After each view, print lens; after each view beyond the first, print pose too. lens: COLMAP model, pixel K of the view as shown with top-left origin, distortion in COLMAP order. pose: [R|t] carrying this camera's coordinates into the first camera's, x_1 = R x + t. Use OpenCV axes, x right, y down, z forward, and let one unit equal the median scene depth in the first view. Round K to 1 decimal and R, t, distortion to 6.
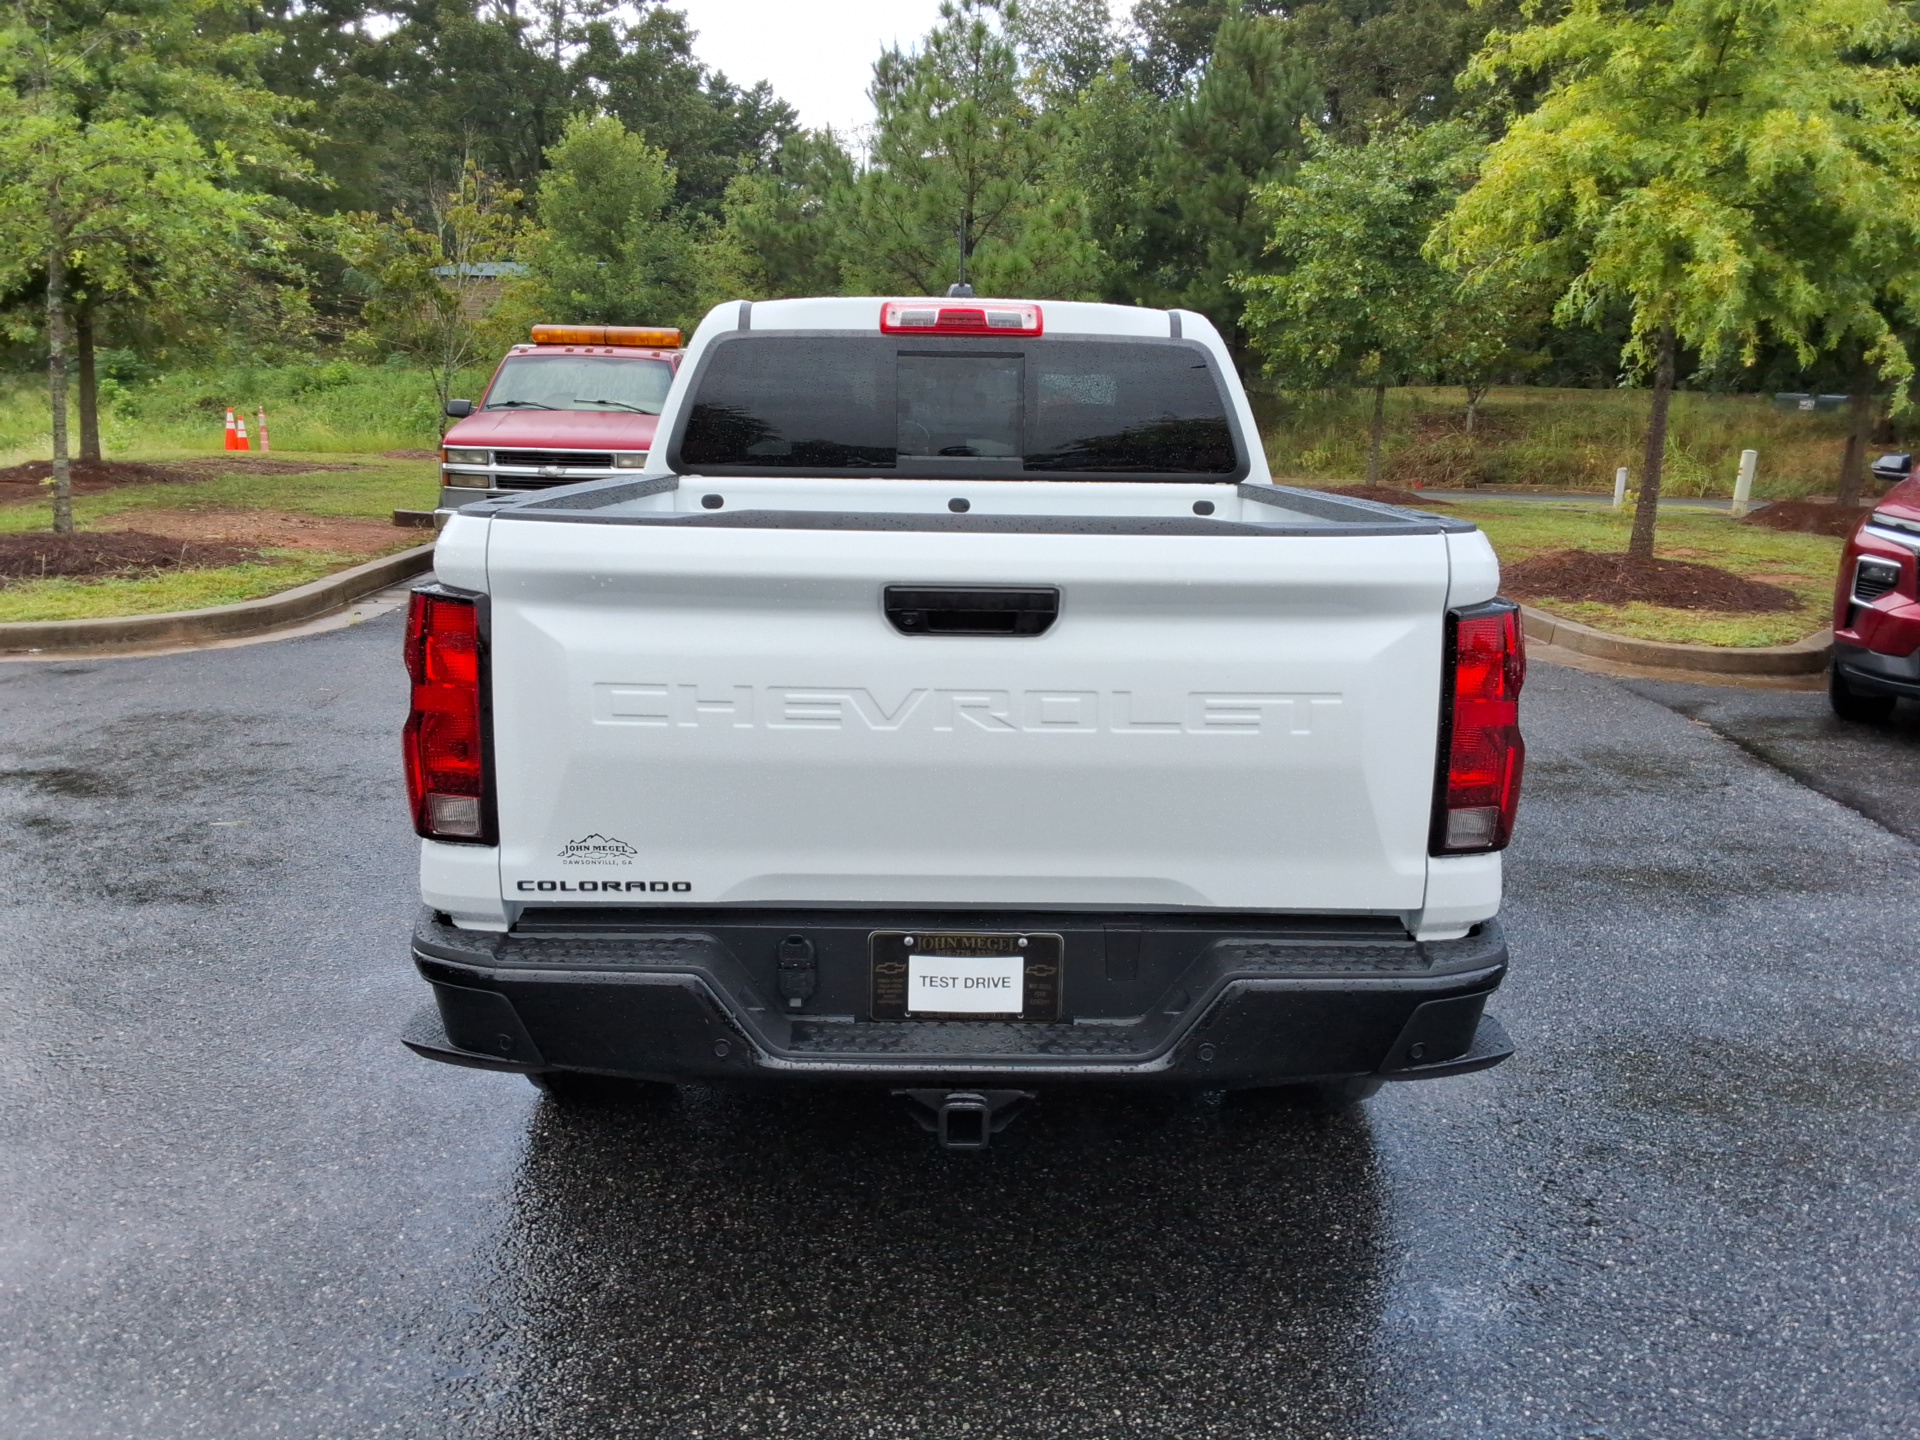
lens RADIAL K [[1541.6, 0, 964.9], [0, 1541.6, 694.5], [0, 0, 1]] dist [0.100246, -0.146583]
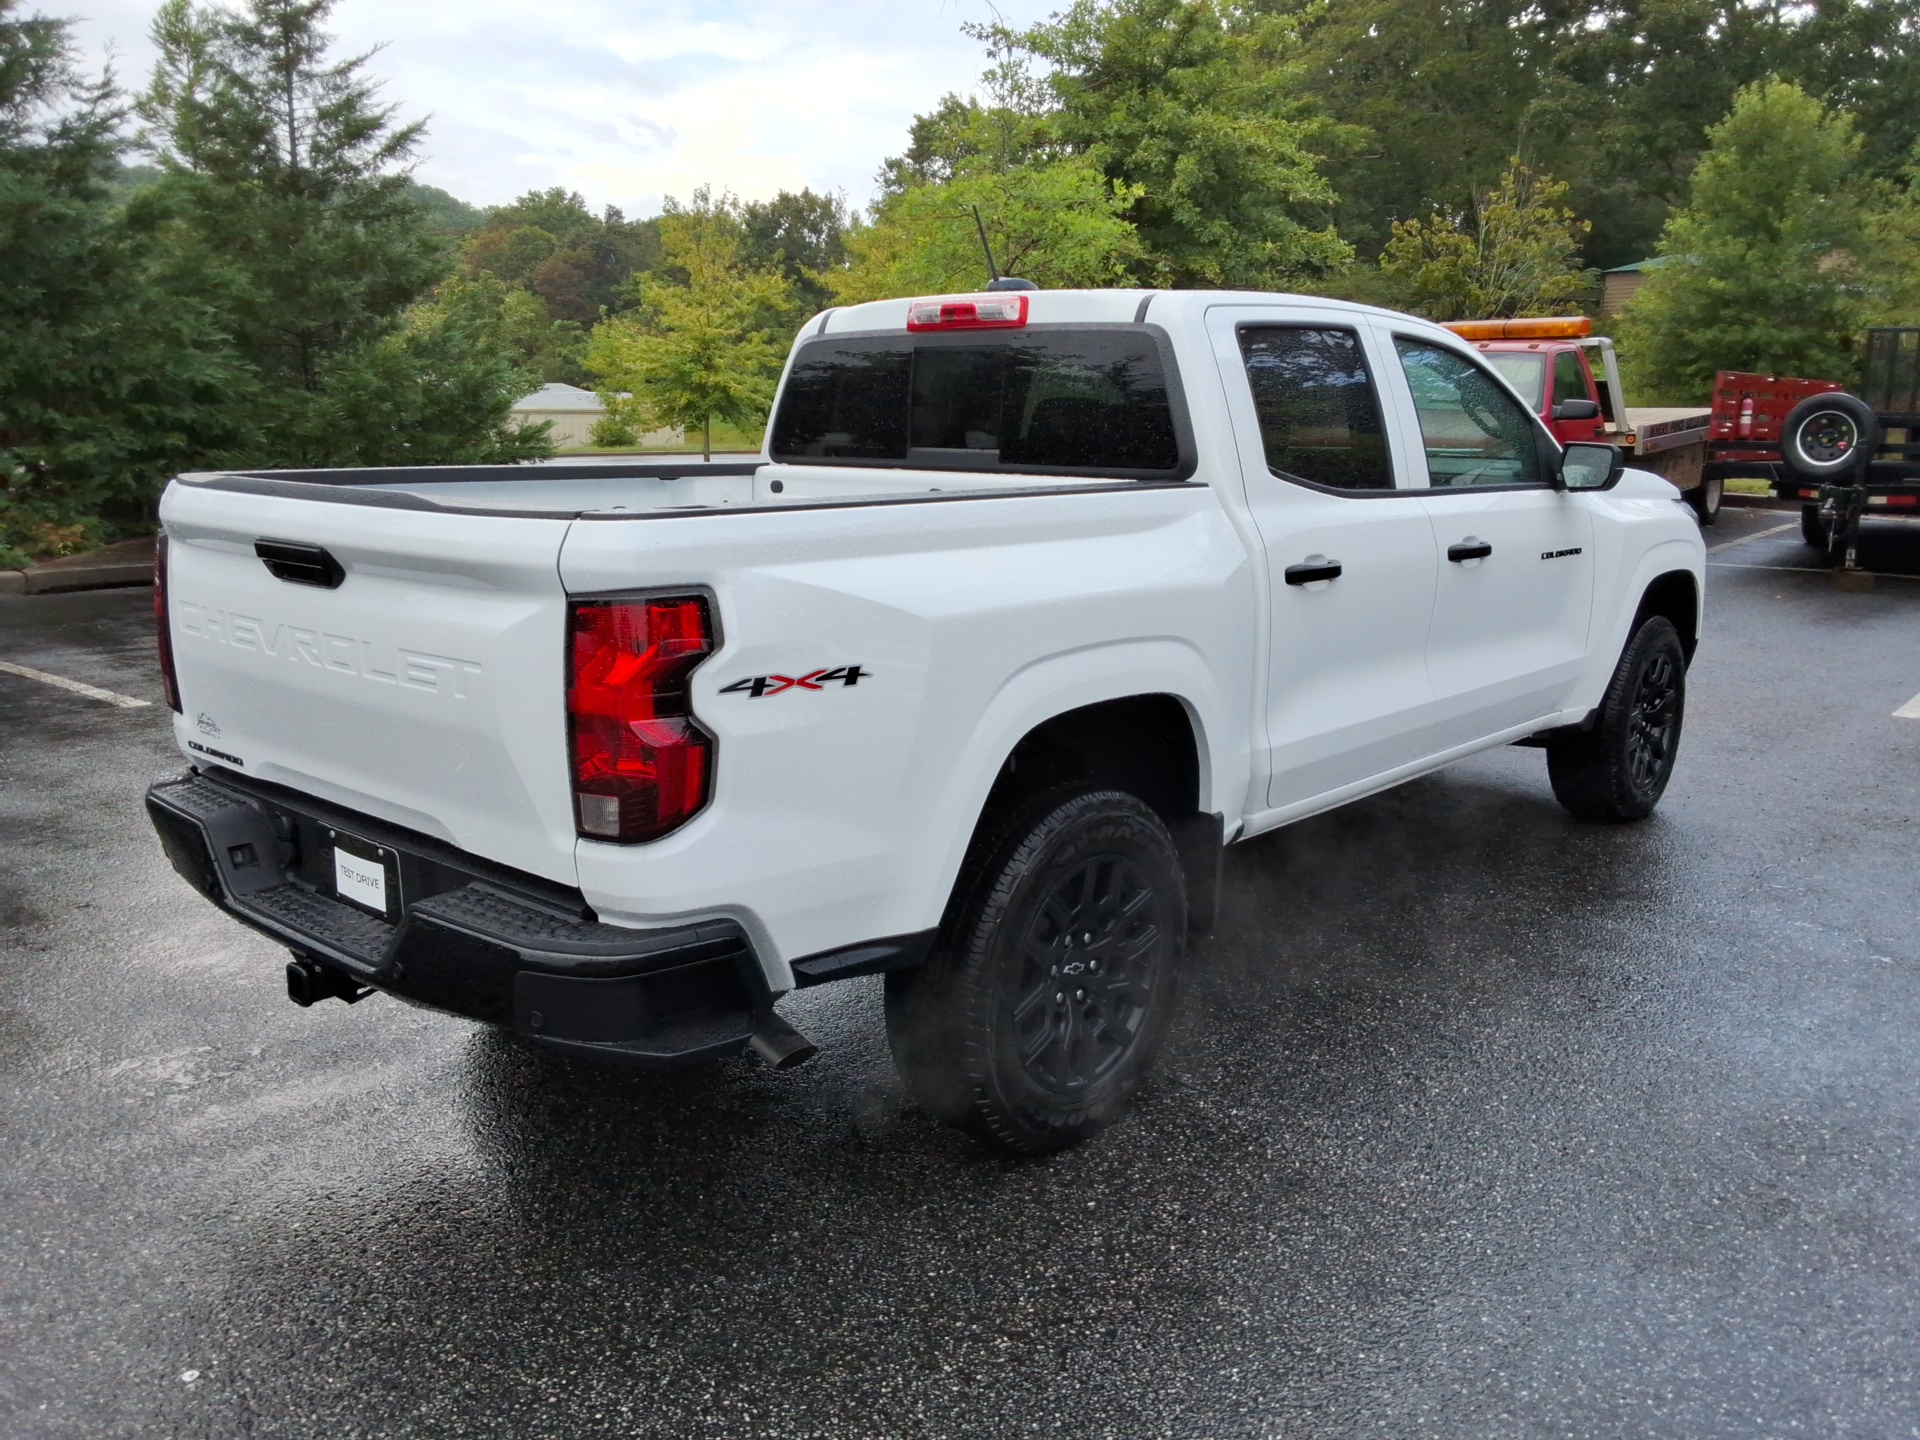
lens RADIAL K [[1541.6, 0, 964.8], [0, 1541.6, 700.6], [0, 0, 1]] dist [0.100246, -0.146583]
pose [[0.737692, 0.116612, -0.664990, 0.316188], [-0.114624, 0.992303, 0.046855, -0.016763], [0.665336, 0.041659, 0.745381, 0.112132]]
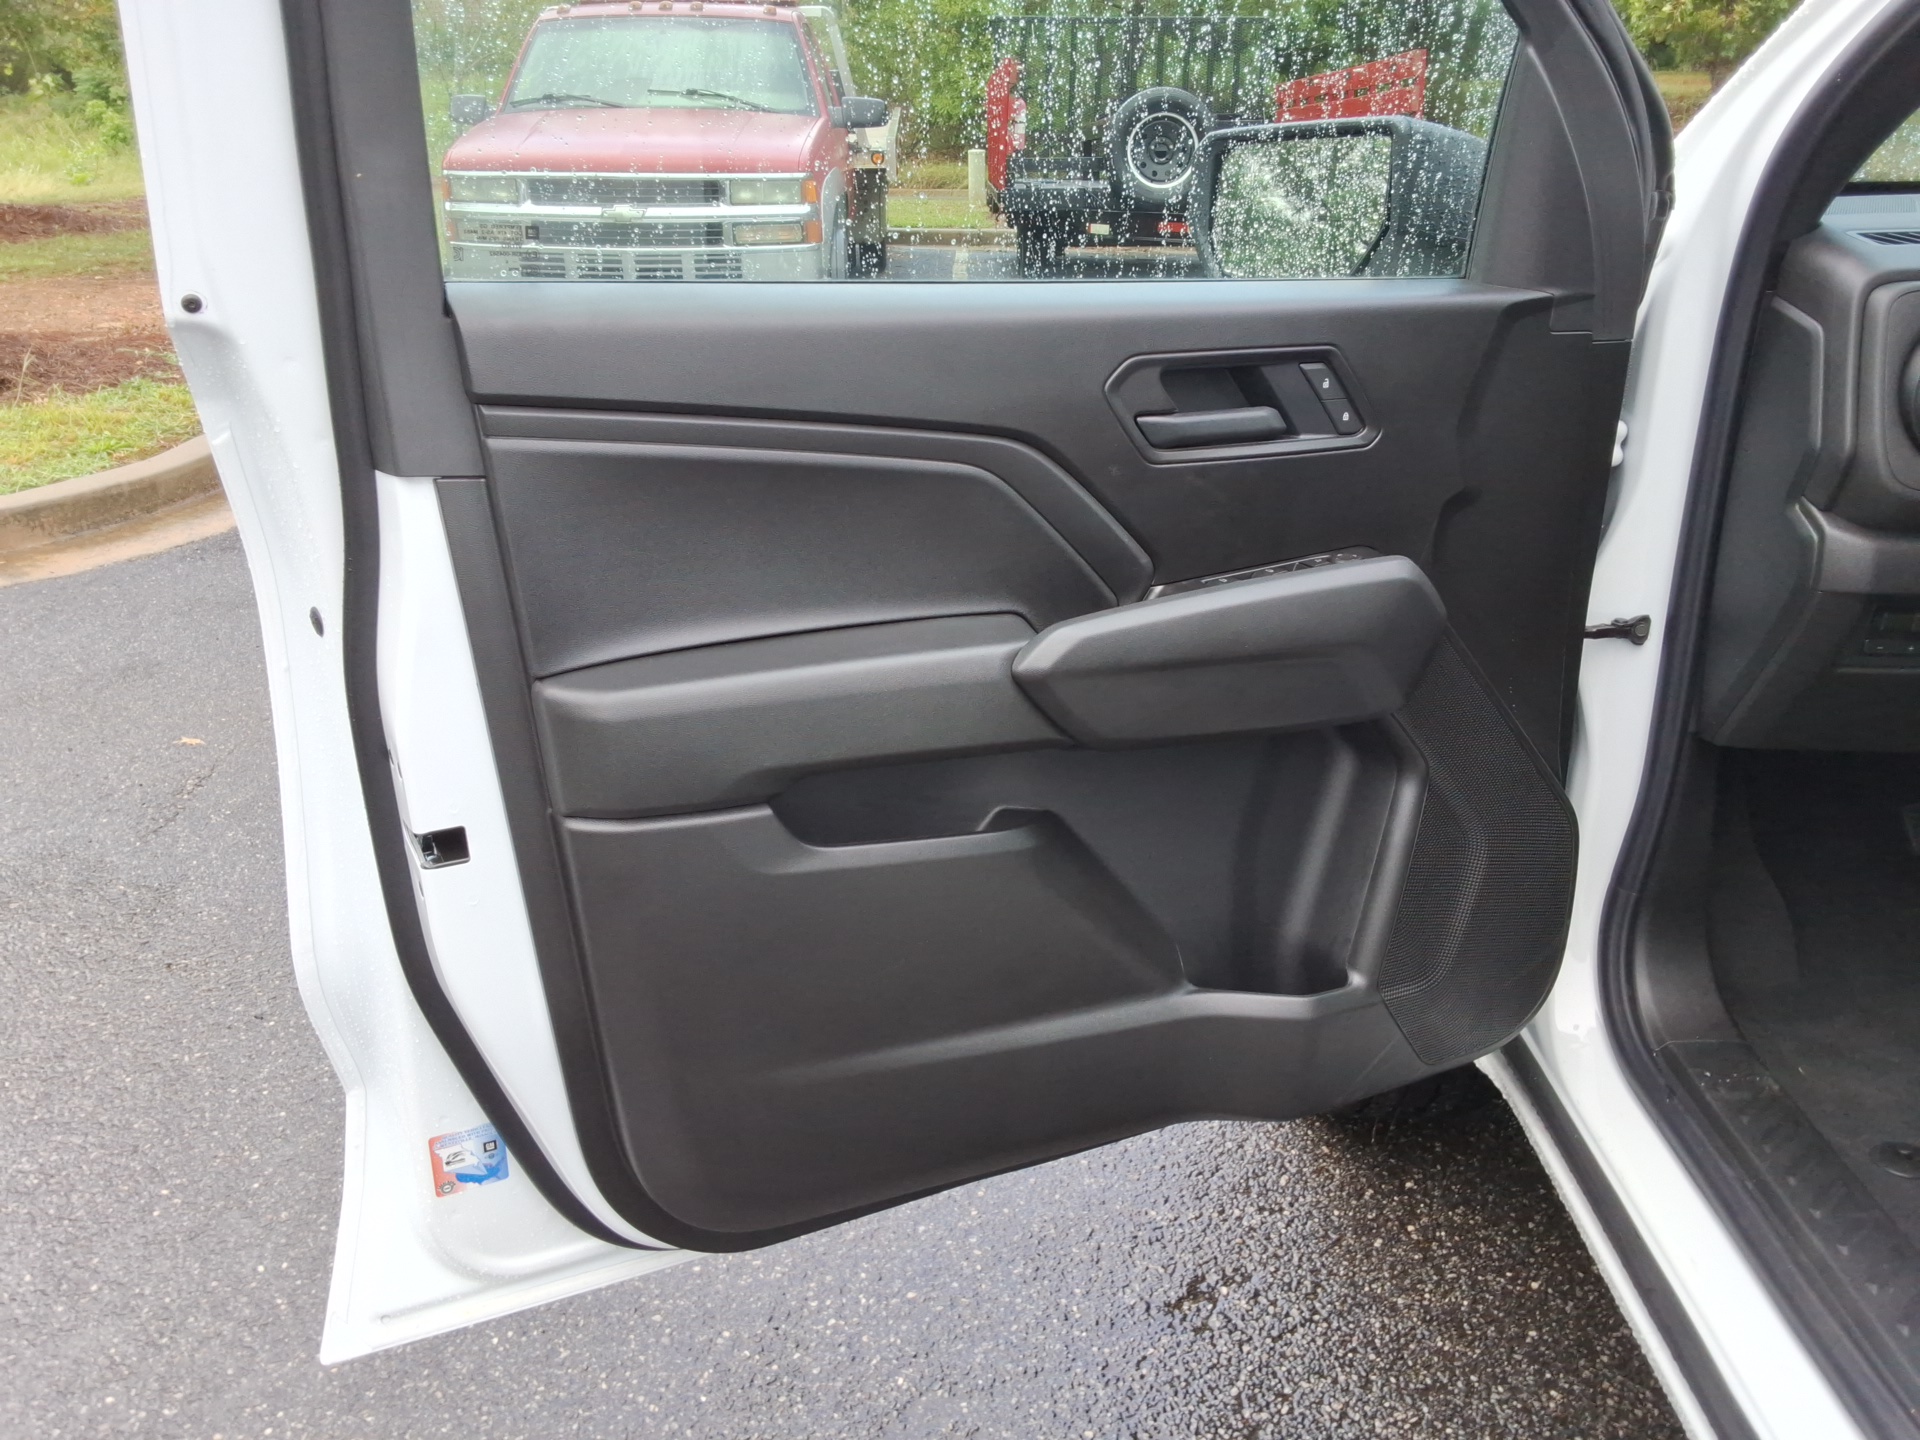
lens RADIAL K [[1541.6, 0, 946.1], [0, 1541.6, 720.6], [0, 0, 1]] dist [0.100246, -0.146583]
pose [[0.999034, -0.002065, -0.043889, -0.160167], [0.010079, 0.983031, 0.183165, -0.083250], [0.042766, -0.183430, 0.982102, 0.524083]]
